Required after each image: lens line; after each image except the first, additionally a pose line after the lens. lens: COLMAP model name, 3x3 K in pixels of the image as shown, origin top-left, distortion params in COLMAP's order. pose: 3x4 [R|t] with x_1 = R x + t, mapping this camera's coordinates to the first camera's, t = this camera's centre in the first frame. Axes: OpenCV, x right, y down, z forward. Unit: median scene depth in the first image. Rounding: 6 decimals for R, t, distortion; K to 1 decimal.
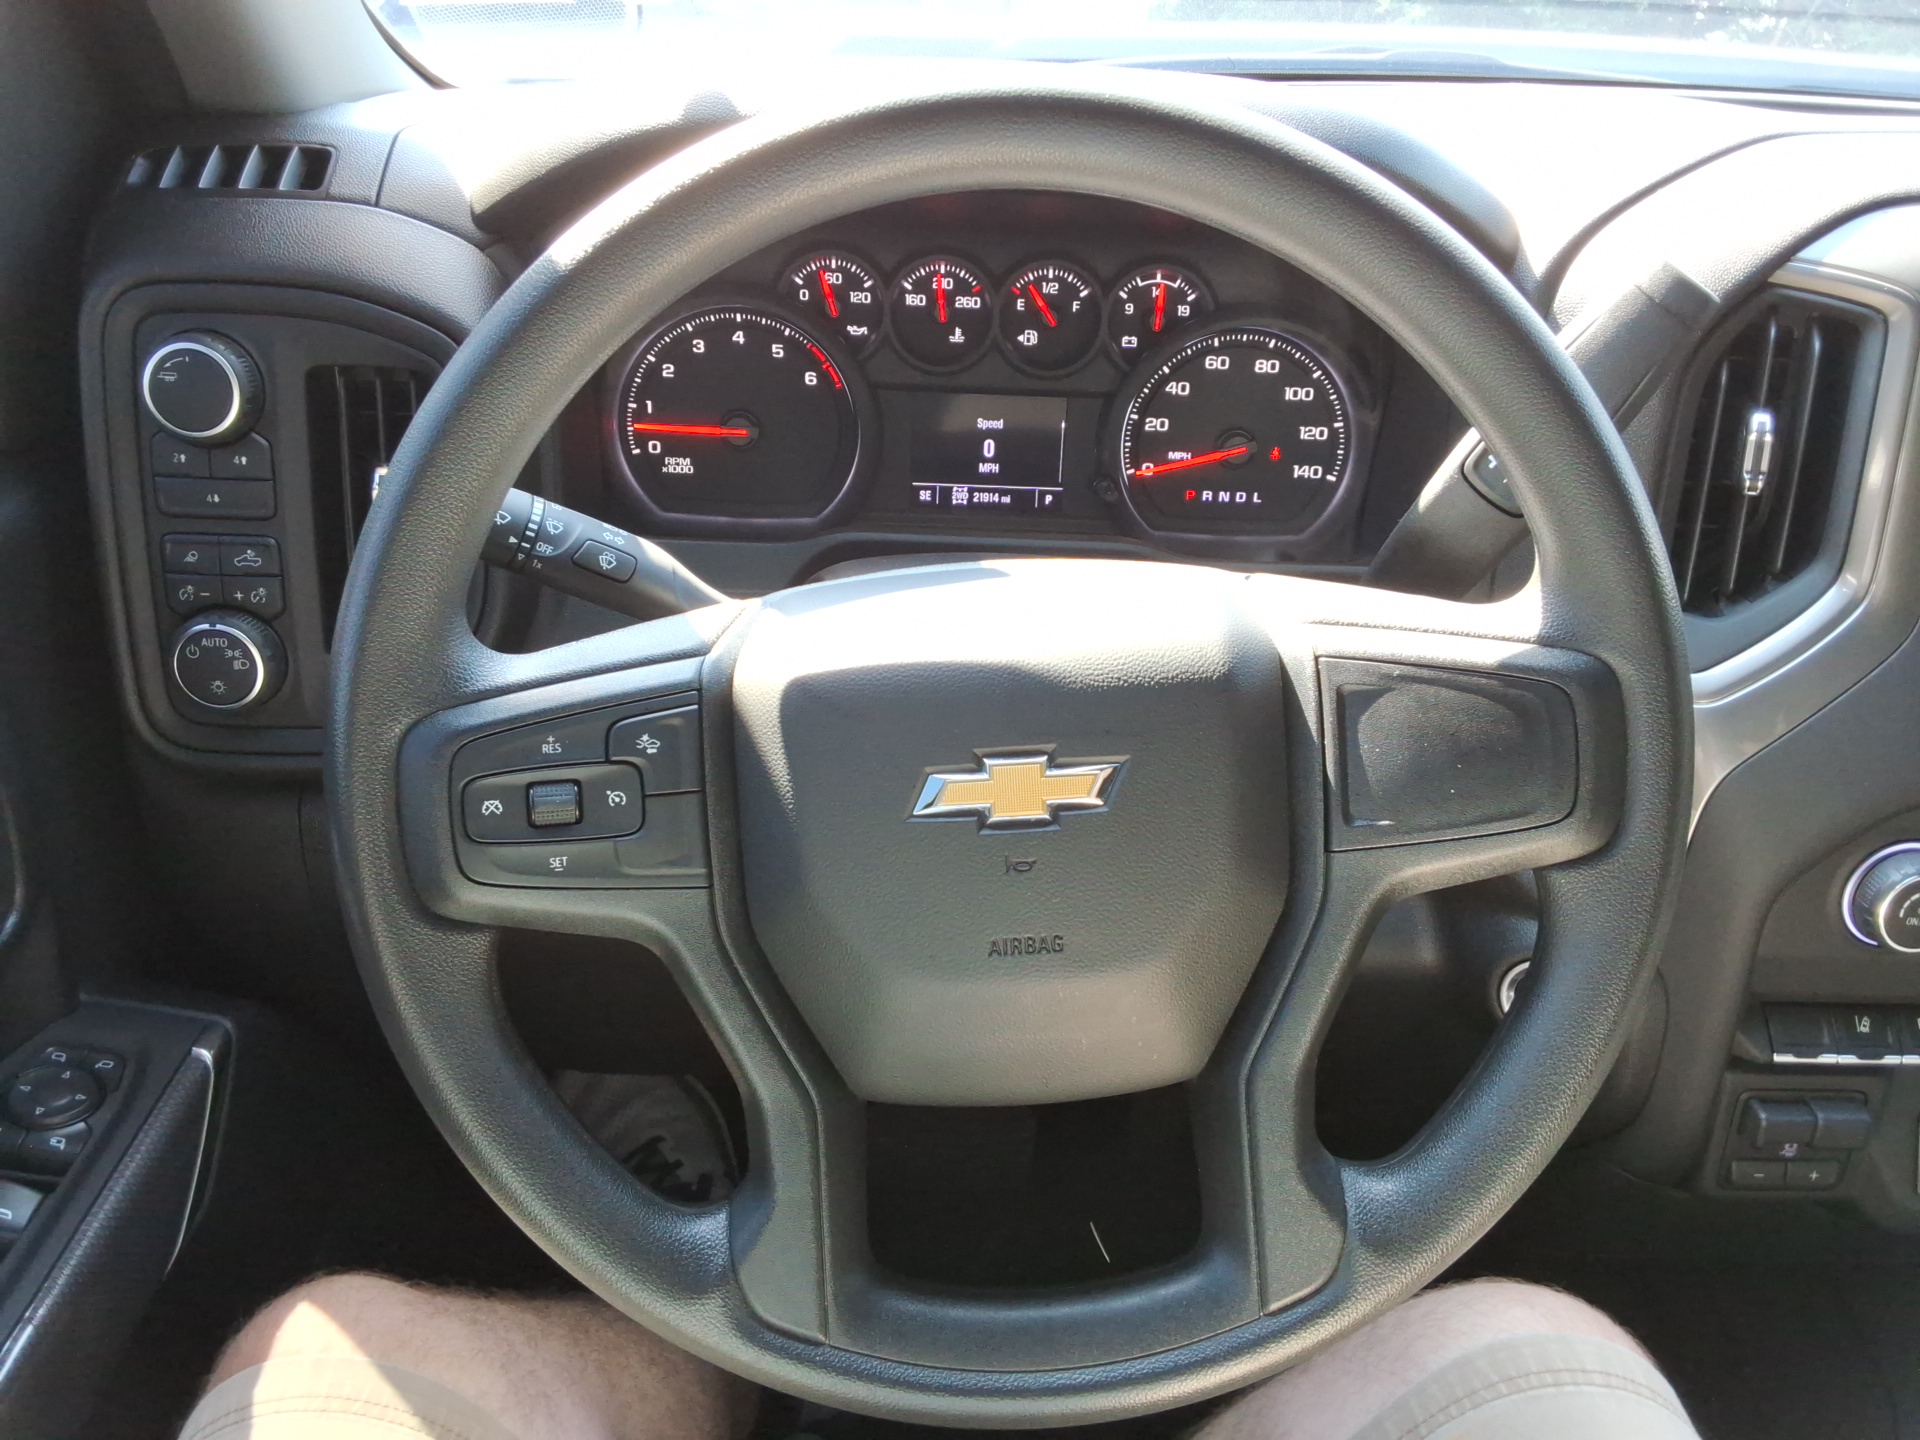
lens RADIAL K [[1534.8, 0, 972.0], [0, 1534.8, 710.1], [0, 0, 1]] dist [0.120705, -0.185943]
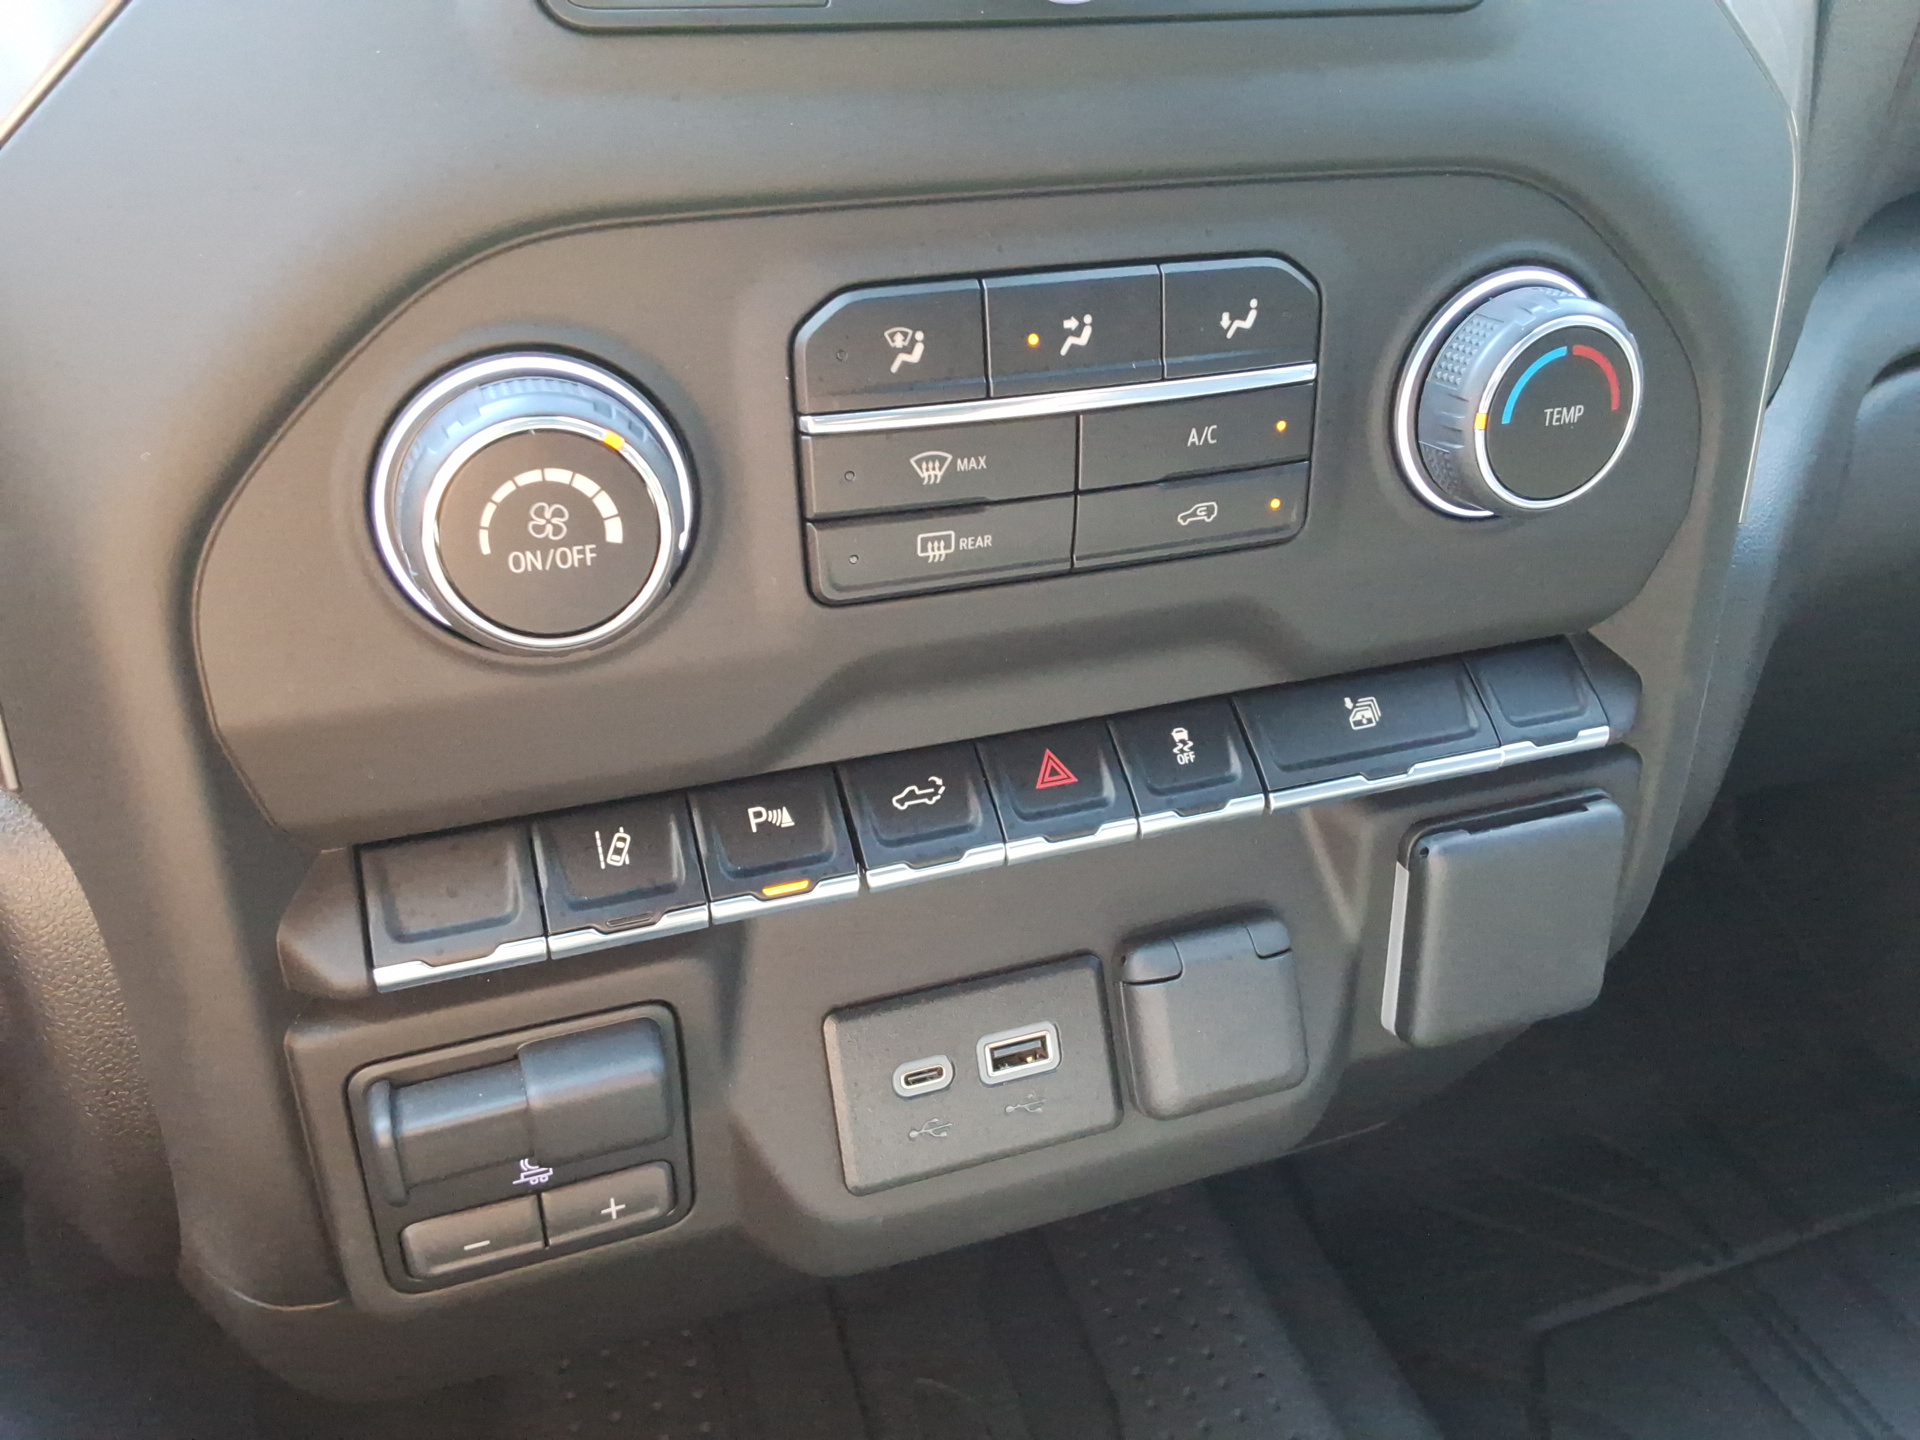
lens RADIAL K [[1490.6, 0, 950.8], [0, 1490.6, 713.1], [0, 0, 1]] dist [0.028730, 0.000581]
pose [[0.952867, -0.181527, 0.243090, 0.533144], [0.167622, 0.982848, 0.076892, 0.141206], [-0.252878, -0.032520, 0.966951, 0.554726]]
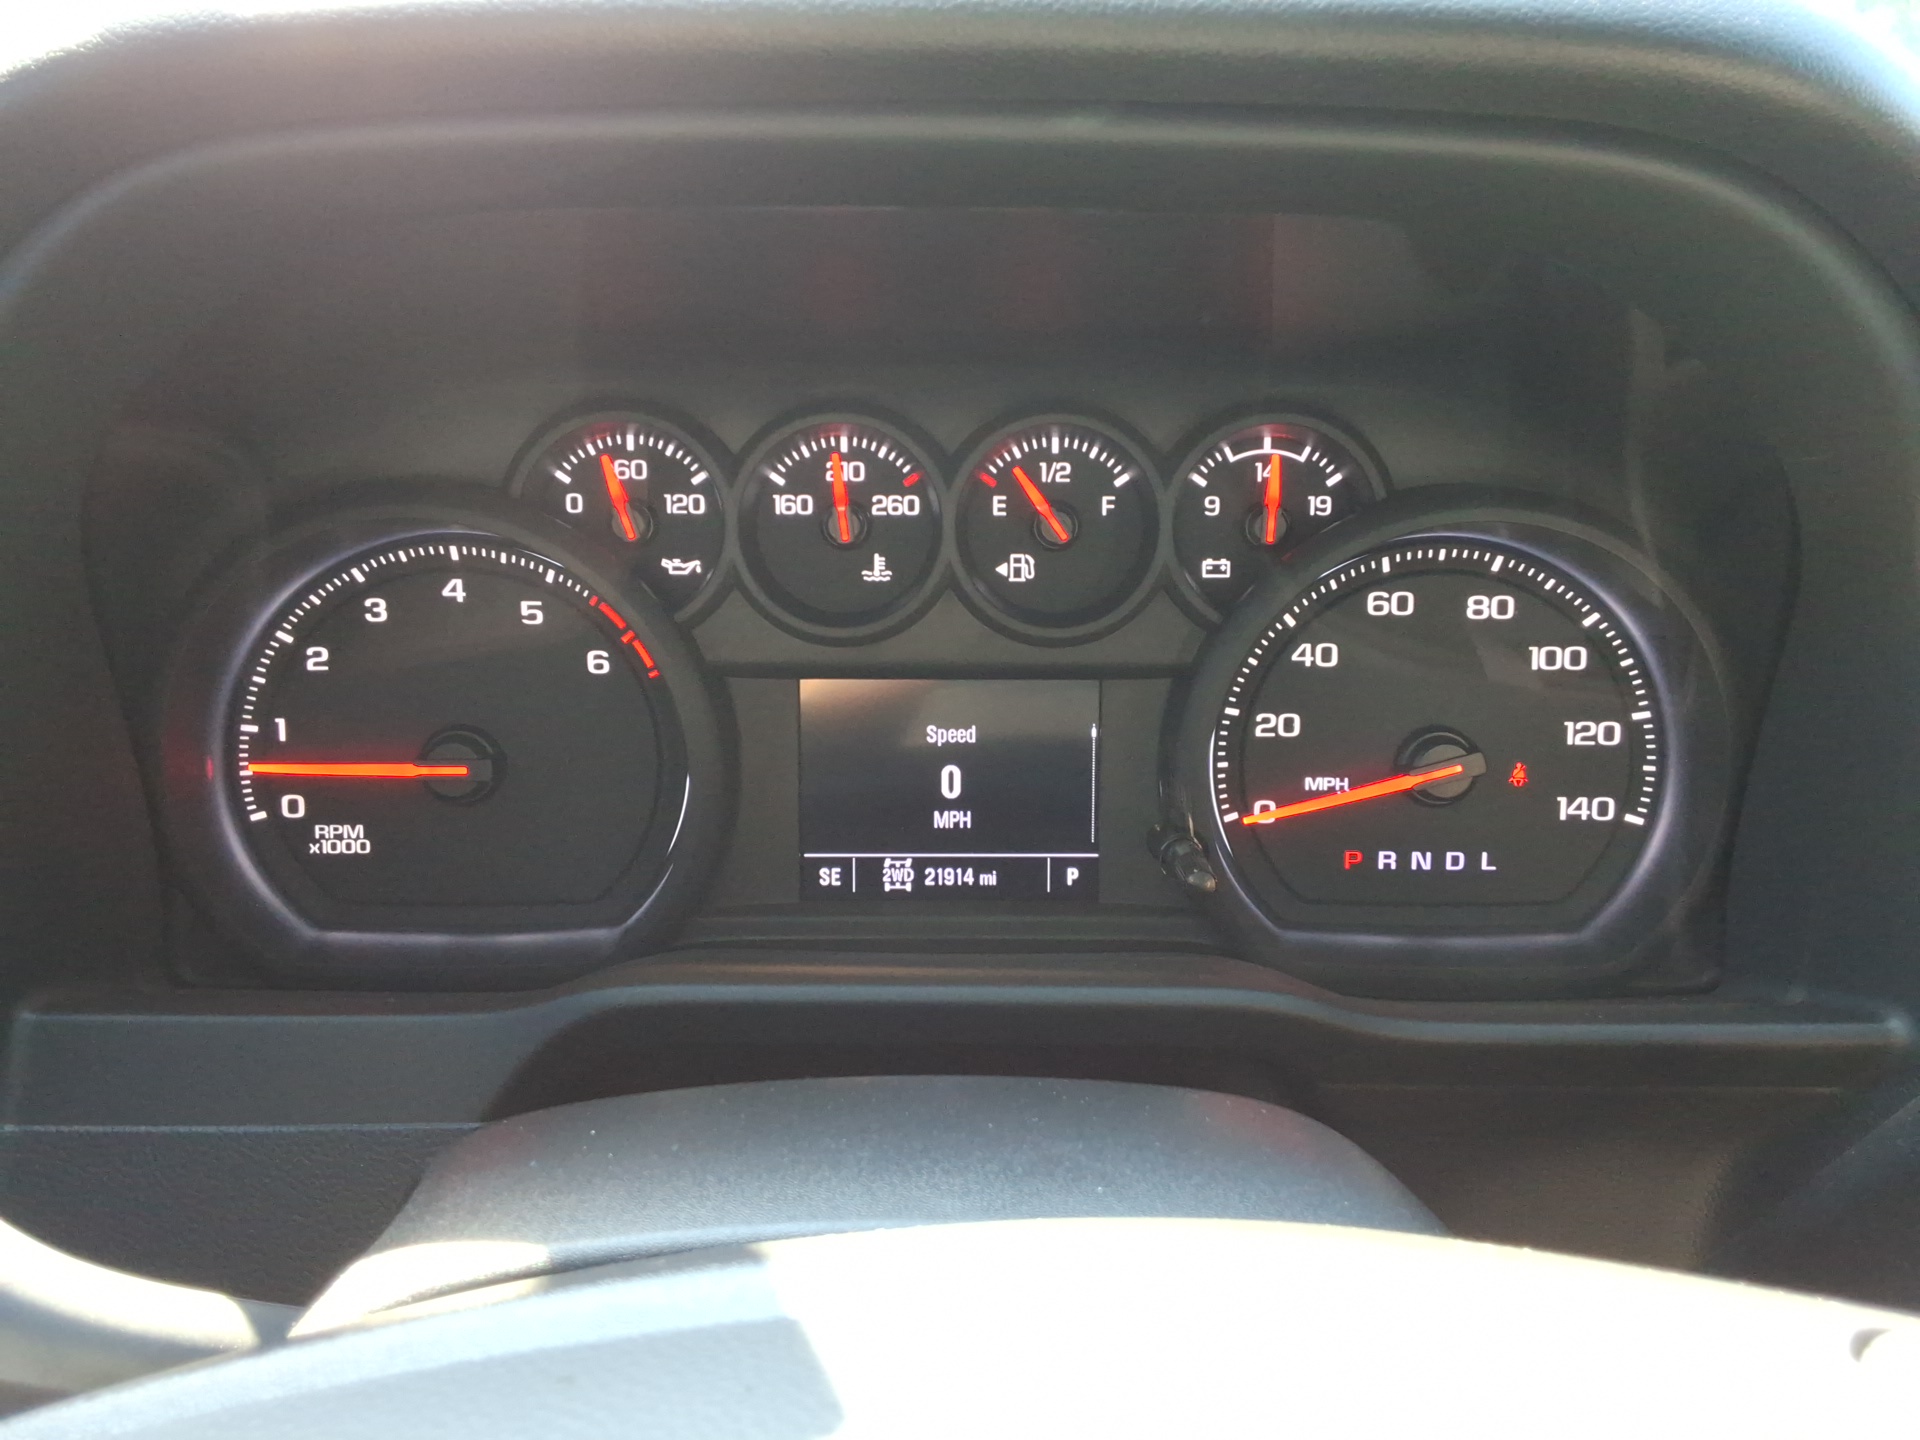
lens RADIAL K [[1534.8, 0, 958.7], [0, 1534.8, 719.7], [0, 0, 1]] dist [0.120705, -0.185943]
pose [[0.998928, -0.036463, -0.028515, 0.030383], [0.030141, 0.979909, -0.197154, -0.093626], [0.035131, 0.196083, 0.979958, 0.518370]]
